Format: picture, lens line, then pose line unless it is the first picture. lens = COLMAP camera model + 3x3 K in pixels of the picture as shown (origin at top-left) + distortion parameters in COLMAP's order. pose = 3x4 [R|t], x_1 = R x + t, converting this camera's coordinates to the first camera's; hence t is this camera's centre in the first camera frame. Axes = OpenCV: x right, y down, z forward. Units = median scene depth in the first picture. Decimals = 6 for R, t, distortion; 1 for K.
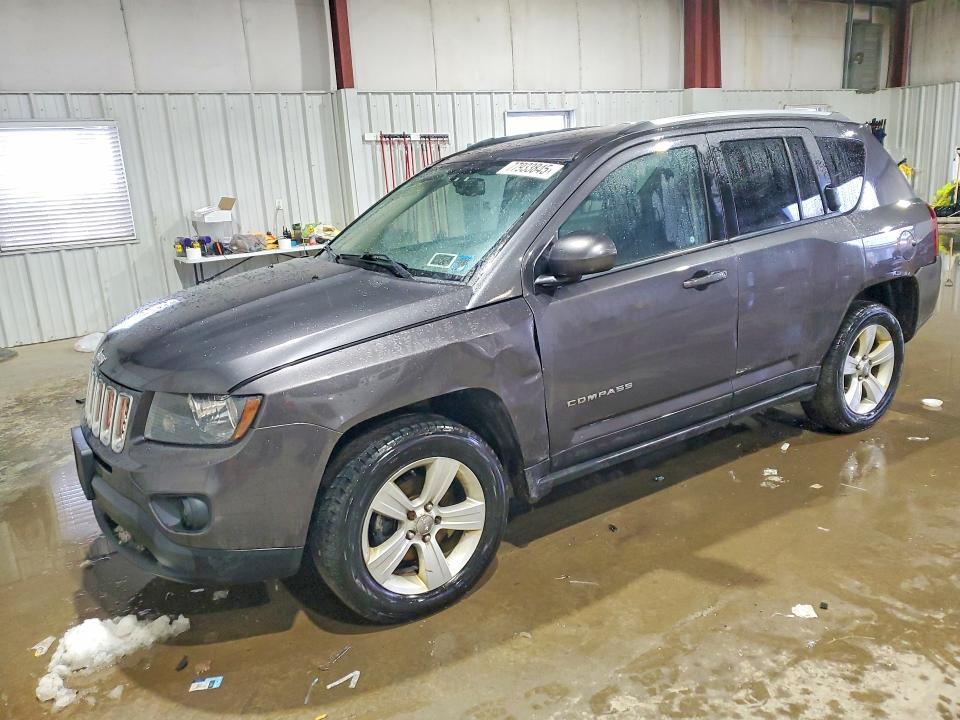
lens RADIAL K [[766.3, 0, 462.0], [0, 766.3, 359.3], [0, 0, 1]] dist [0.014006, 0.015405]
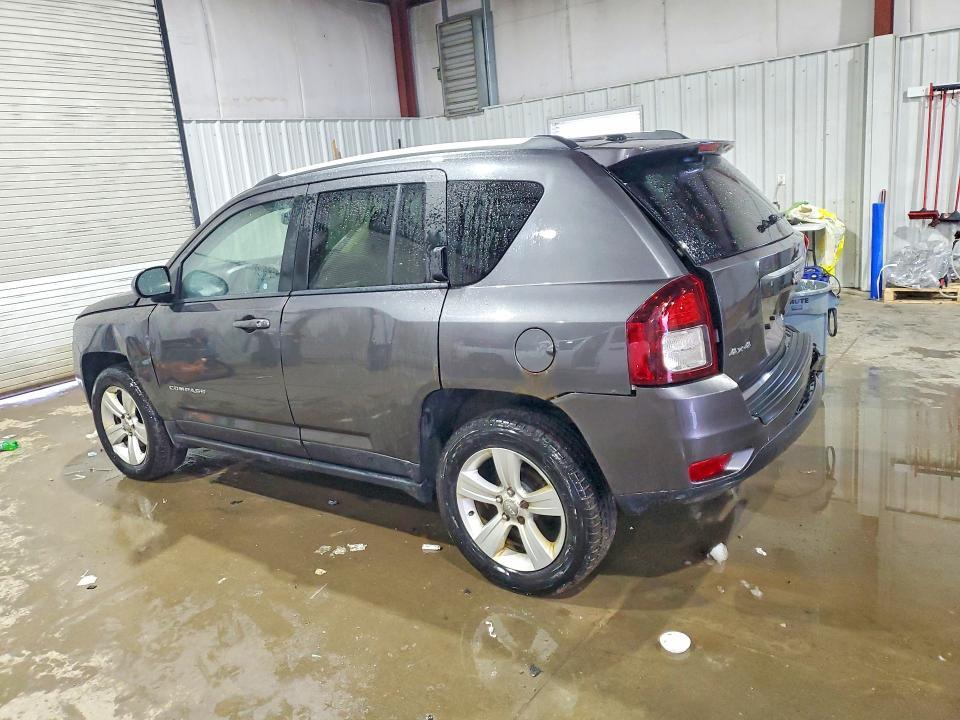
lens RADIAL K [[766.3, 0, 462.0], [0, 766.3, 359.3], [0, 0, 1]] dist [0.014006, 0.015405]
pose [[0.330073, 0.245711, -0.911416, 1.168832], [-0.162404, 0.965913, 0.201587, -0.263218], [0.929880, 0.081479, 0.358726, 0.735428]]
